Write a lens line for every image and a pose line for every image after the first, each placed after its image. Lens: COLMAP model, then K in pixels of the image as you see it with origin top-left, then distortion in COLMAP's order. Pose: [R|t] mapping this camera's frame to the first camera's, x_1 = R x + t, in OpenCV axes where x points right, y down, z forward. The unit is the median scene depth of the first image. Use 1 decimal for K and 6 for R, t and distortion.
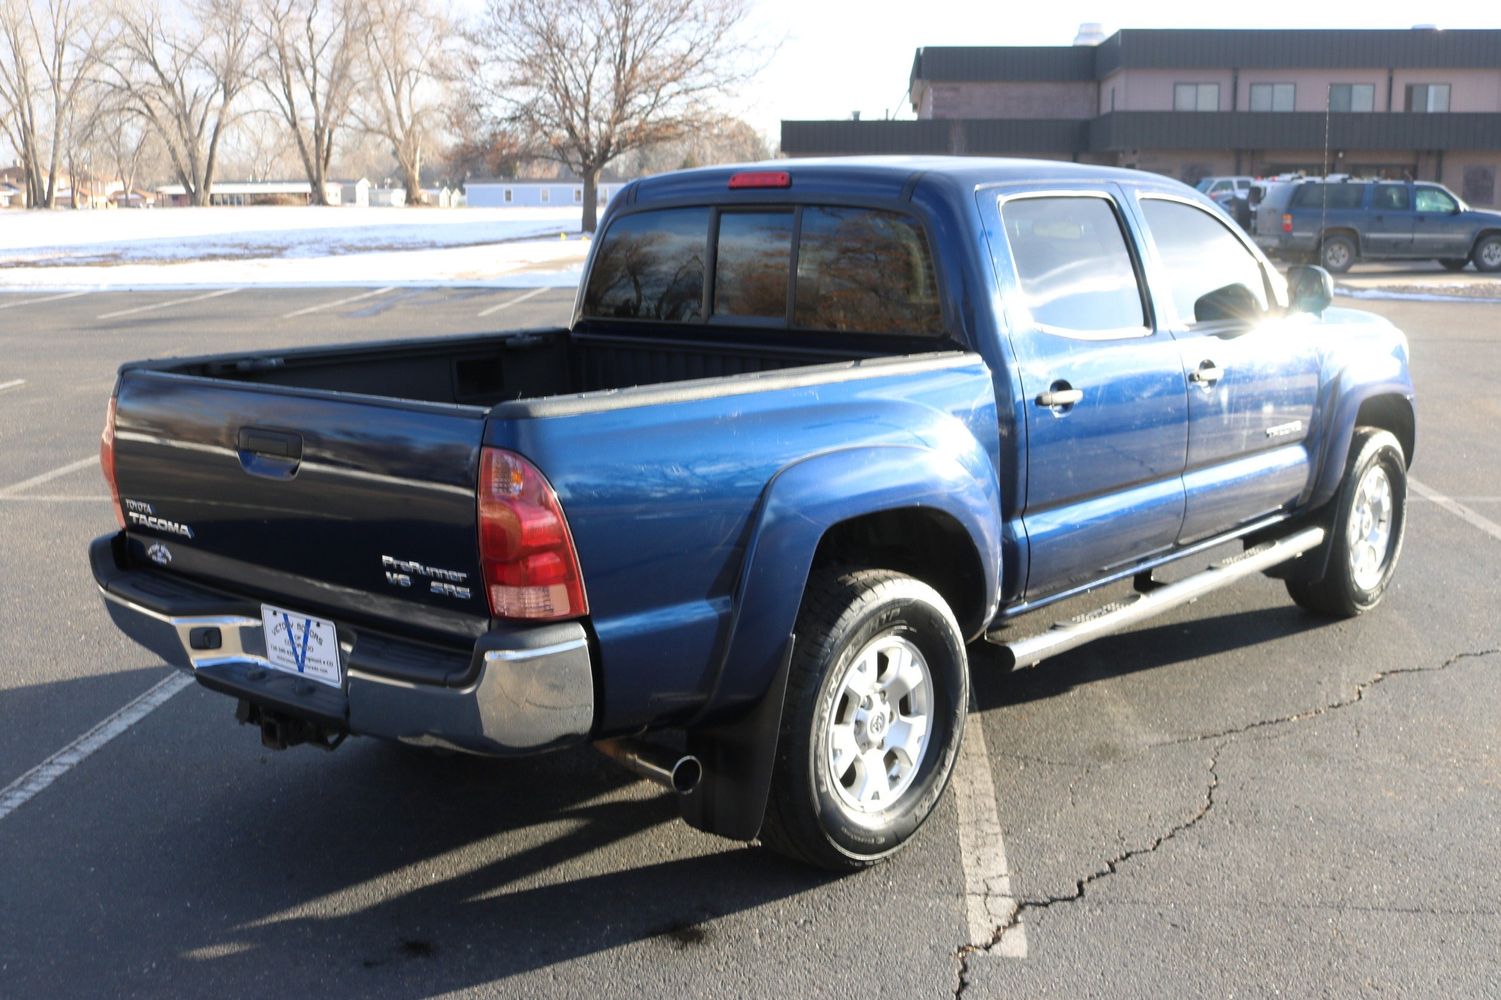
lens RADIAL K [[1727.5, 0, 750.5], [0, 1727.5, 500.0], [0, 0, 1]] dist [-0.088849, 0.057394]
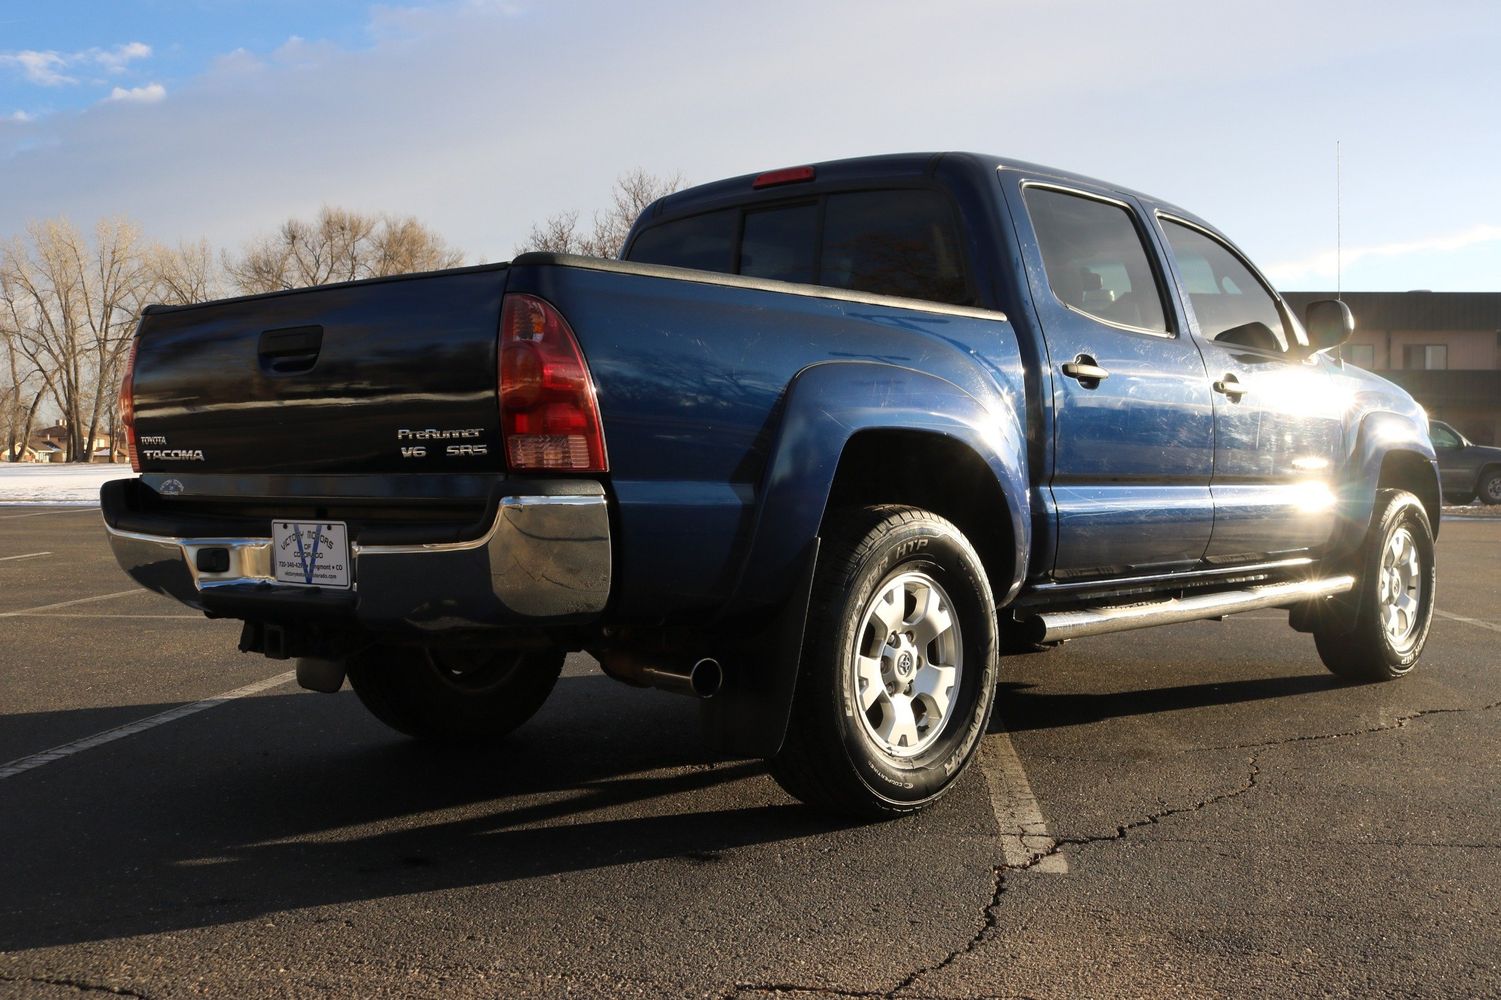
lens RADIAL K [[1701.1, 0, 750.5], [0, 1701.1, 500.0], [0, 0, 1]] dist [-0.090315, 0.041149]
pose [[0.999916, 0.008064, -0.010125, -0.003503], [-0.009592, 0.986847, -0.161375, 0.189862], [0.008691, 0.161458, 0.986841, 0.050118]]
